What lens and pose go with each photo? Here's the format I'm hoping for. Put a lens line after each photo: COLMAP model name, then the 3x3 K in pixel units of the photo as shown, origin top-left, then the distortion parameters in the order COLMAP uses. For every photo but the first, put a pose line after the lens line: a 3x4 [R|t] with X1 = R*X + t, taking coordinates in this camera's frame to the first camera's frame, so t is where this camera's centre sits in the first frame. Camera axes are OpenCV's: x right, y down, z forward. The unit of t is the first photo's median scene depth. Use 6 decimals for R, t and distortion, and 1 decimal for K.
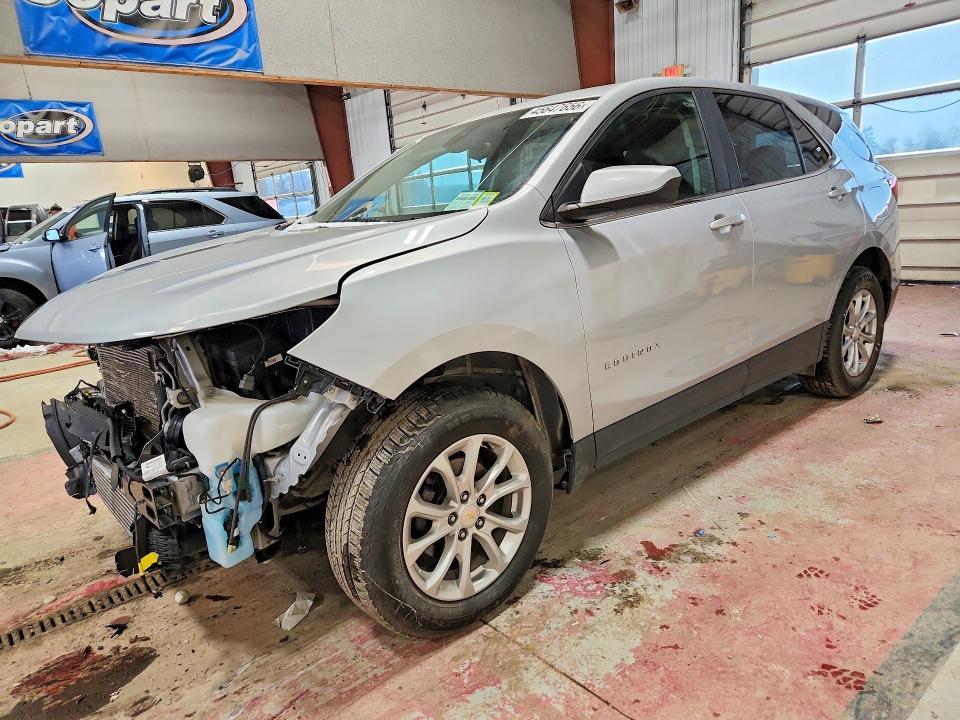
lens RADIAL K [[663.0, 0, 480.0], [0, 663.0, 360.0], [0, 0, 1]] dist [0.025828, -0.006492]
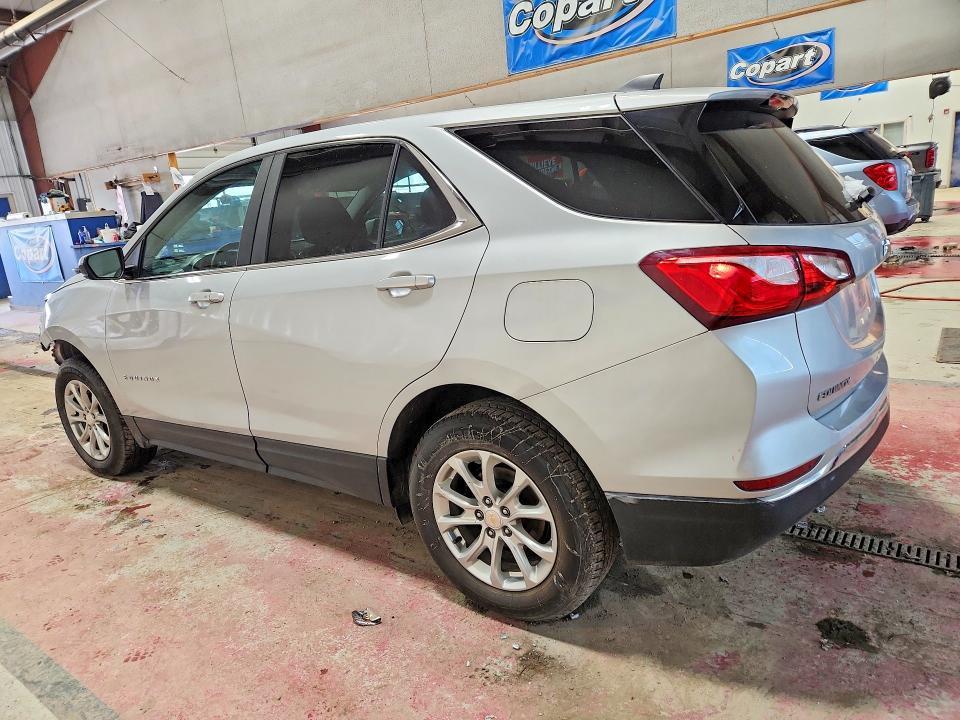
lens RADIAL K [[682.9, 0, 468.6], [0, 682.9, 340.6], [0, 0, 1]] dist [0.040456, -0.001160]
pose [[0.201042, 0.262362, -0.943795, 0.752513], [-0.136911, 0.961535, 0.238130, -0.228134], [0.969968, 0.081342, 0.229229, 0.576807]]
